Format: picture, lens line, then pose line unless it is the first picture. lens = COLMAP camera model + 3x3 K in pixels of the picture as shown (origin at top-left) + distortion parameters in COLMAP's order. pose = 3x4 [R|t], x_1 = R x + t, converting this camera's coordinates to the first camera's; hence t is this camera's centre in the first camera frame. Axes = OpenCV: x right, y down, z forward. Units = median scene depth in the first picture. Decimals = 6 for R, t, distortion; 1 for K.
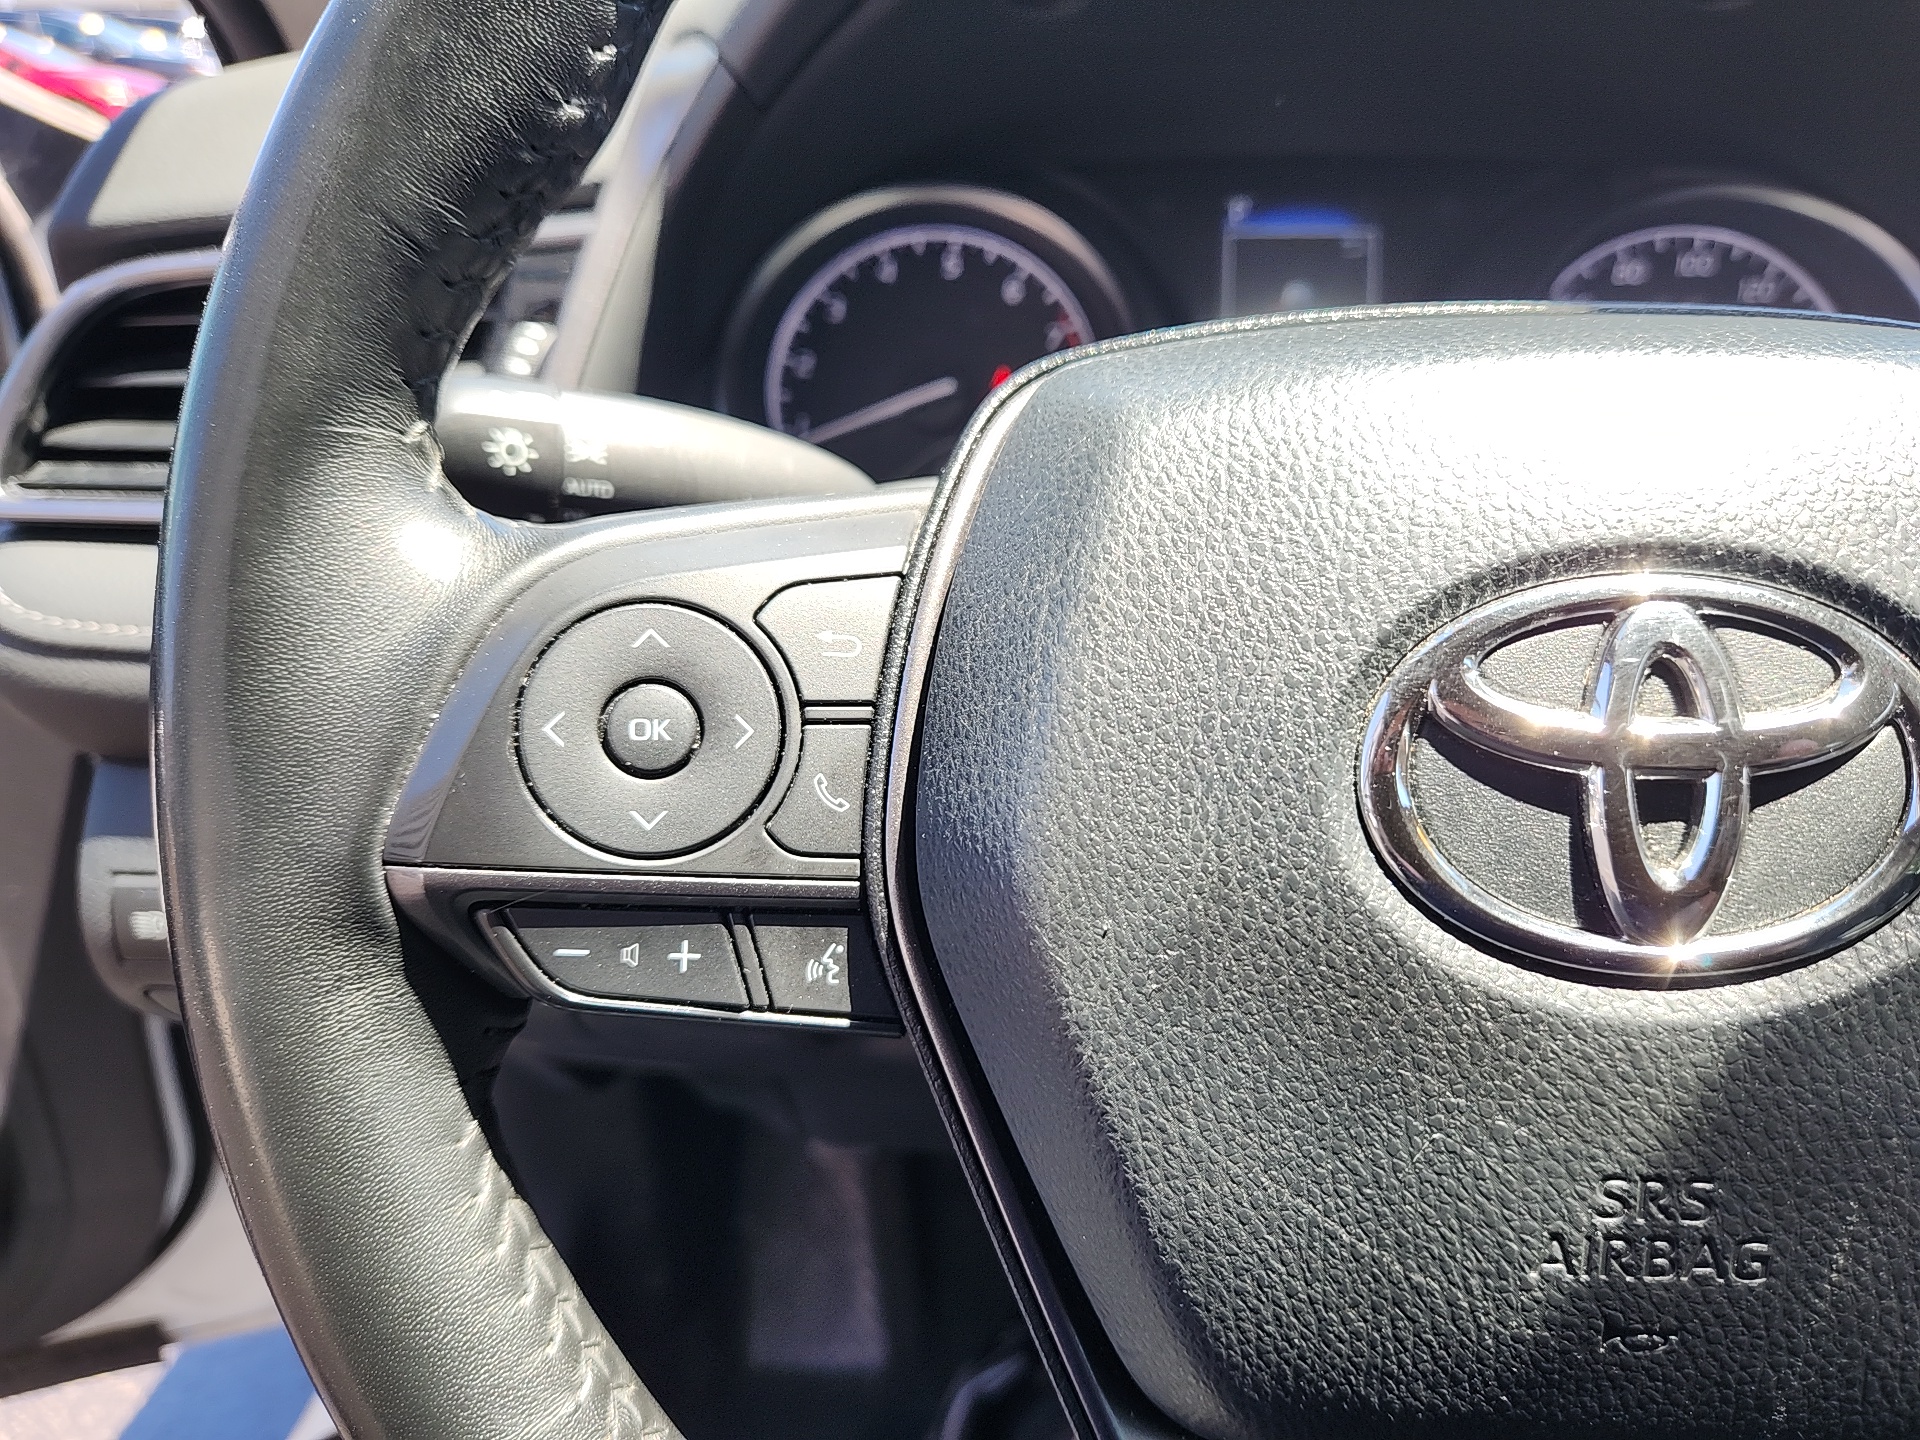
lens RADIAL K [[1271.4, 0, 990.1], [0, 1271.4, 756.8], [0, 0, 1]] dist [-0.007720, -0.008993]
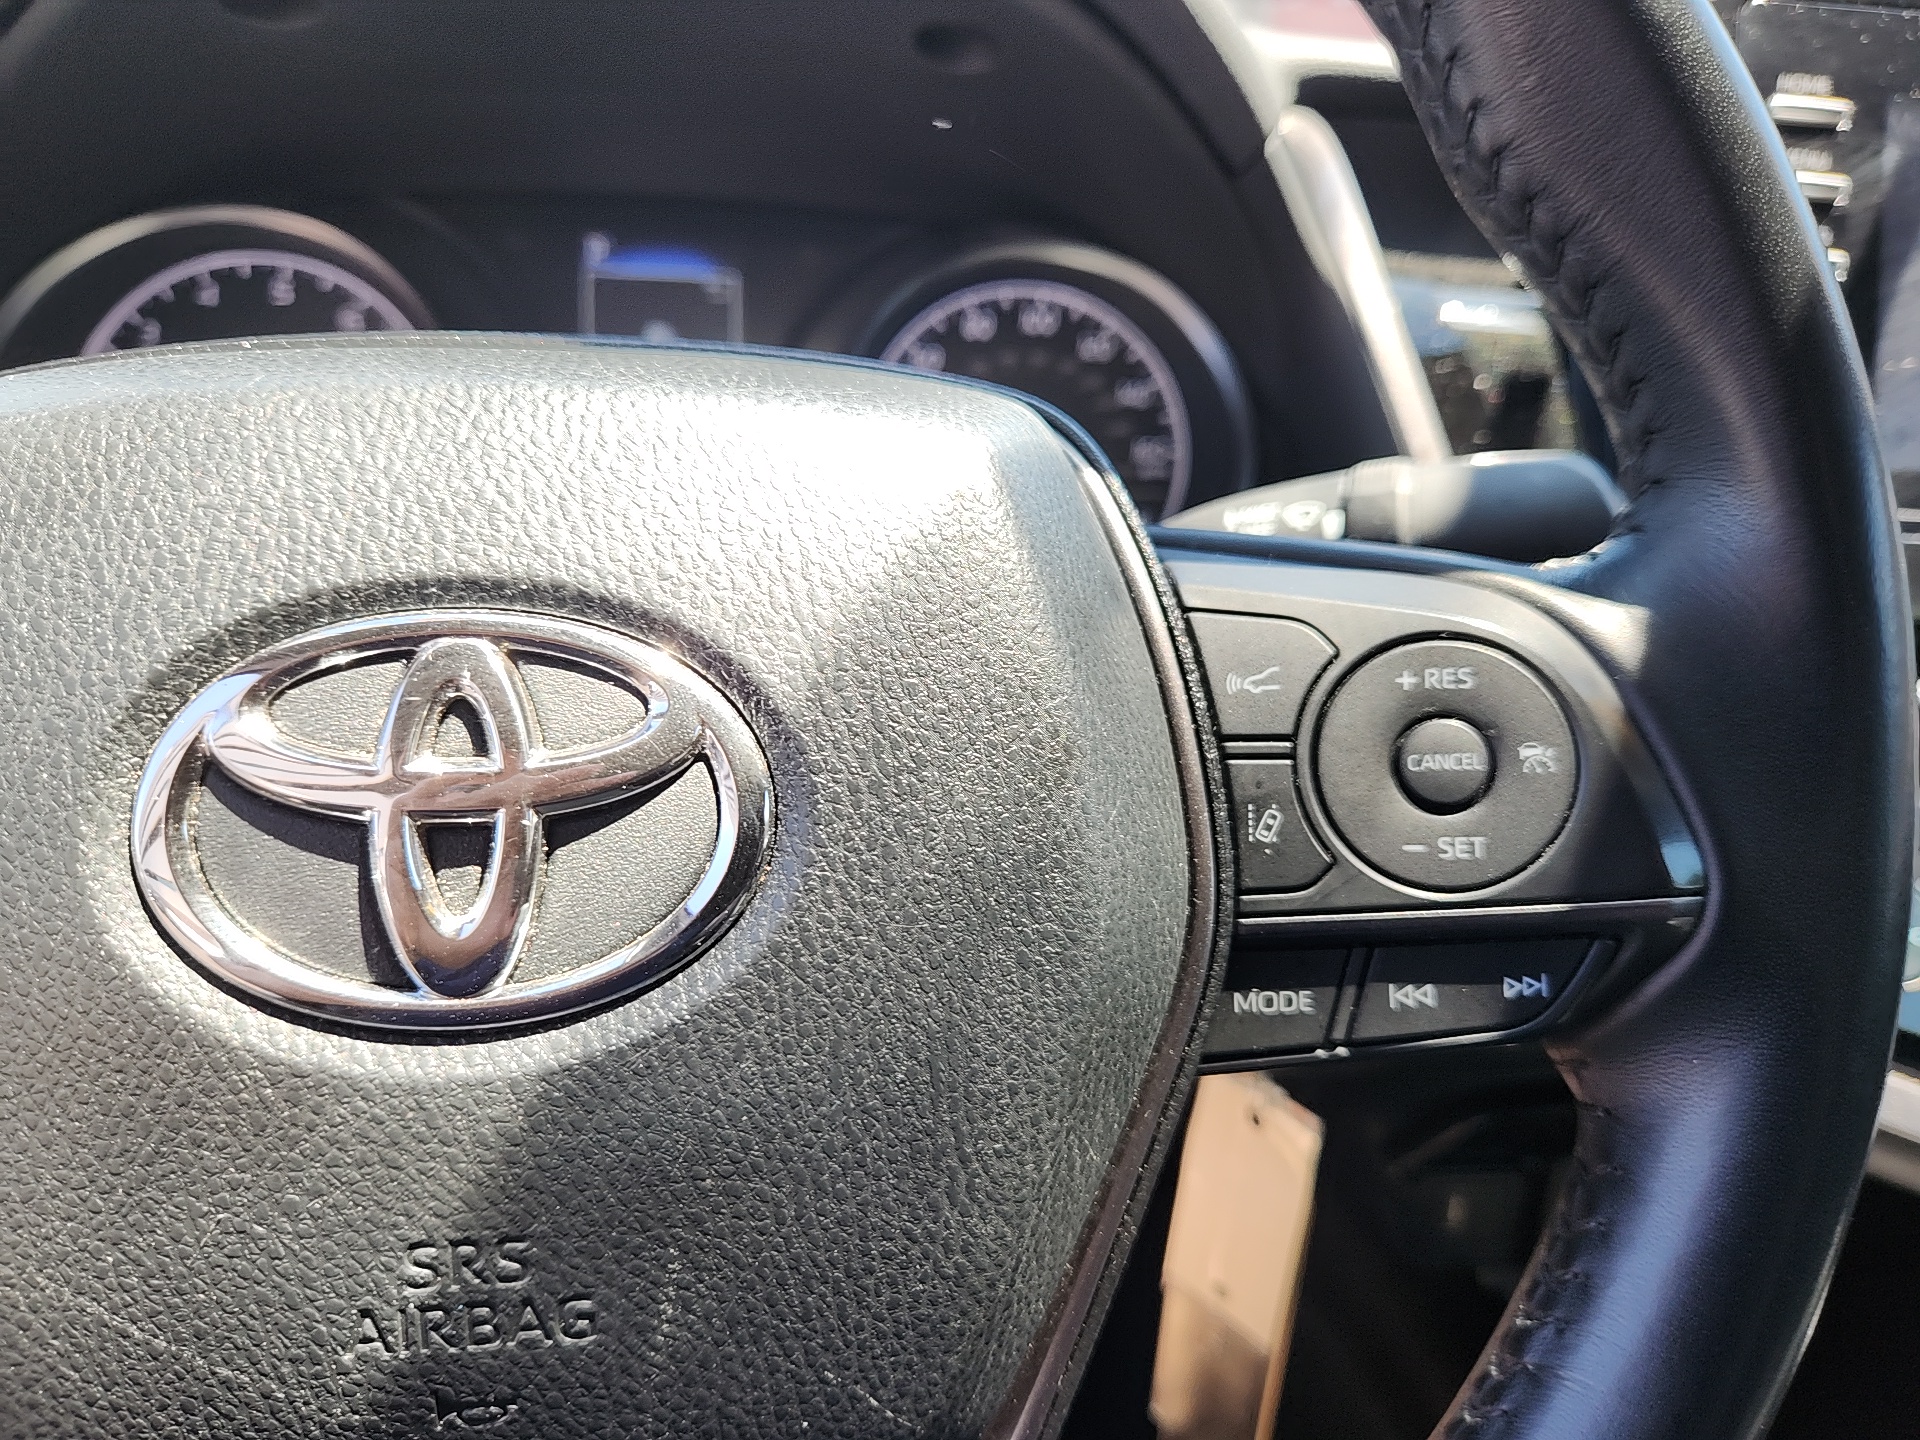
lens RADIAL K [[1270.9, 0, 852.1], [0, 1270.9, 780.1], [0, 0, 1]] dist [0.020223, -0.034479]
pose [[0.982818, -0.026695, 0.182635, 0.638270], [0.029995, 0.999432, -0.015330, 0.009224], [-0.182122, 0.020545, 0.983061, -0.002276]]
